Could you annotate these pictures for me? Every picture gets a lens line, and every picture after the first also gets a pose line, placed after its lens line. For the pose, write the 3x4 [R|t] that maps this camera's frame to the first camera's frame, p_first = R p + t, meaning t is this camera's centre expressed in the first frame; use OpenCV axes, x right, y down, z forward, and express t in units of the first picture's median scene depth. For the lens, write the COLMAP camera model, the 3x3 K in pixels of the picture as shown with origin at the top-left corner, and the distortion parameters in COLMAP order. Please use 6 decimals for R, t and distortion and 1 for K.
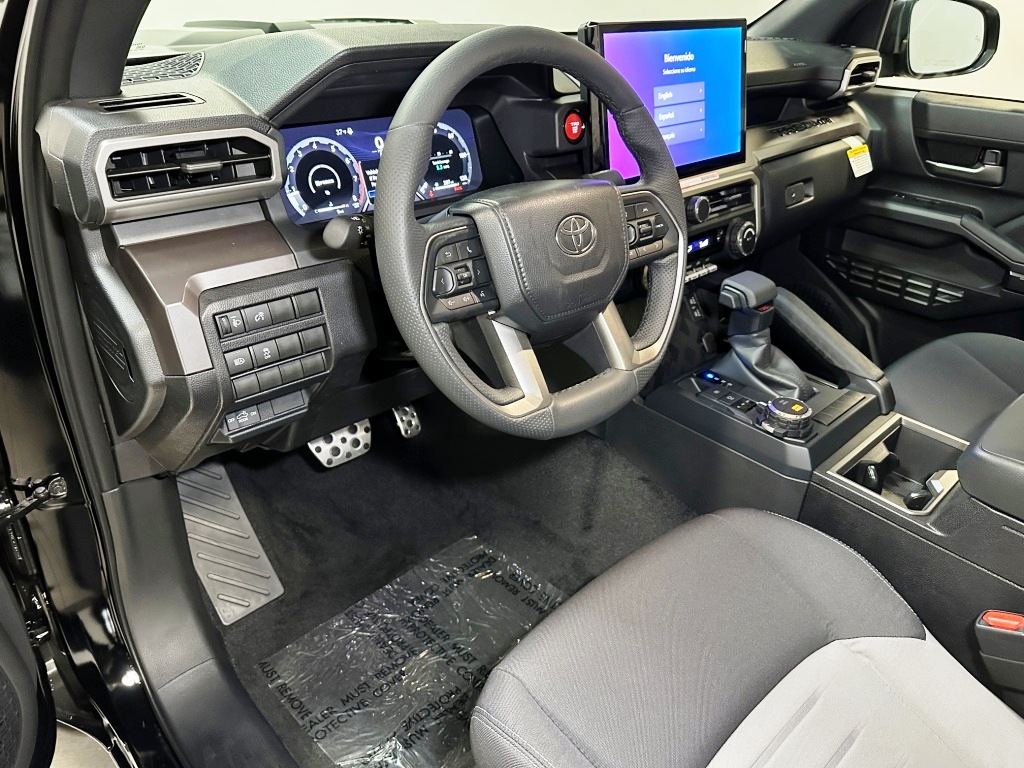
lens RADIAL K [[721.0, 0, 509.9], [0, 721.0, 379.7], [0, 0, 1]] dist [0.073123, -0.108659]
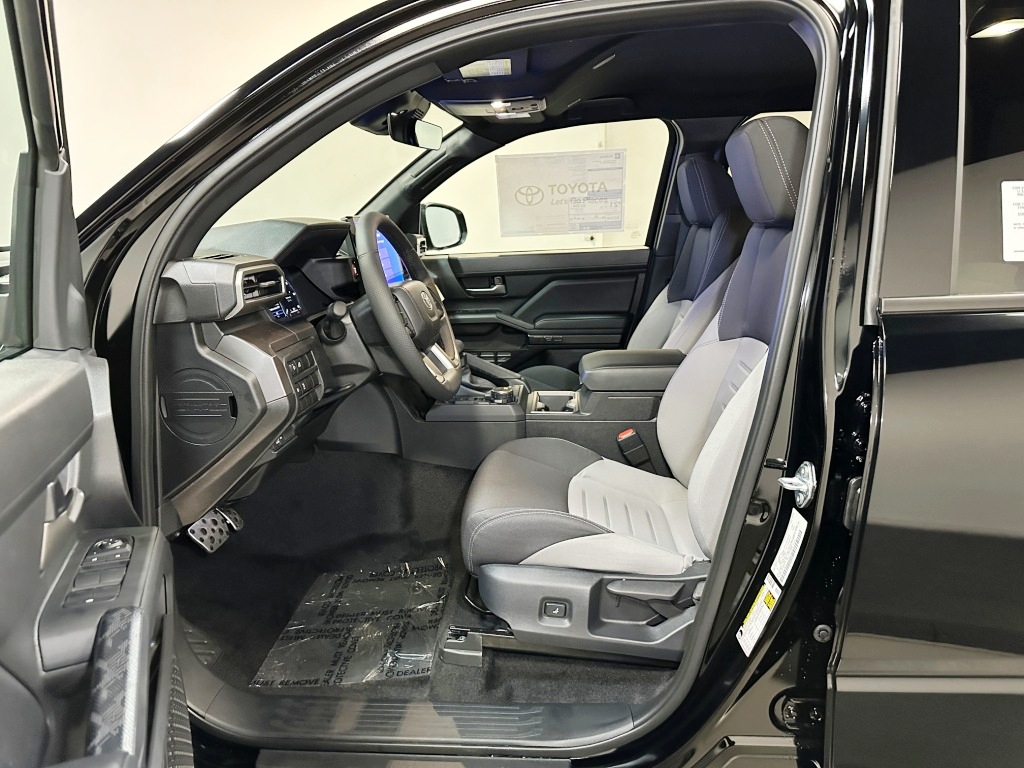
lens RADIAL K [[721.0, 0, 509.9], [0, 721.0, 379.7], [0, 0, 1]] dist [0.073123, -0.108659]
pose [[0.727270, -0.199268, 0.656789, -0.711232], [0.376559, 0.915892, -0.139089, 0.239258], [-0.573831, 0.348475, 0.741136, -0.366952]]
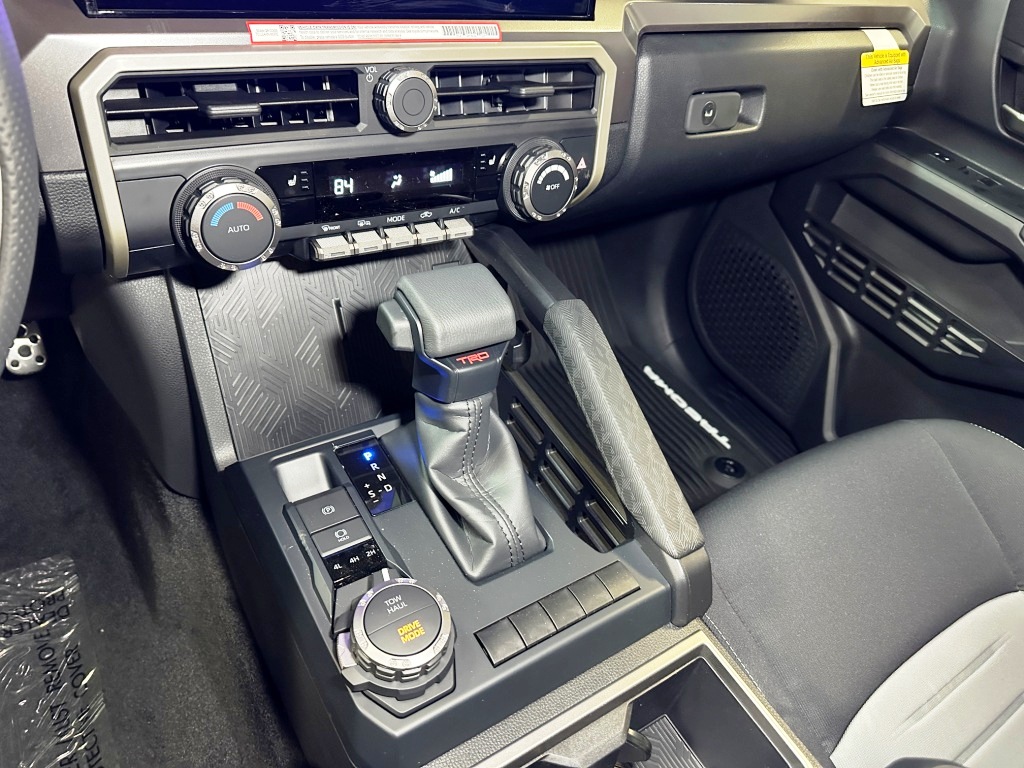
lens RADIAL K [[731.3, 0, 512.0], [0, 731.3, 384.0], [0, 0, 1]] dist [0.072328, -0.112084]
pose [[0.971985, 0.234100, -0.021021, 0.345633], [-0.225205, 0.953177, 0.201831, -0.162067], [0.067285, -0.191443, 0.979195, 0.492934]]
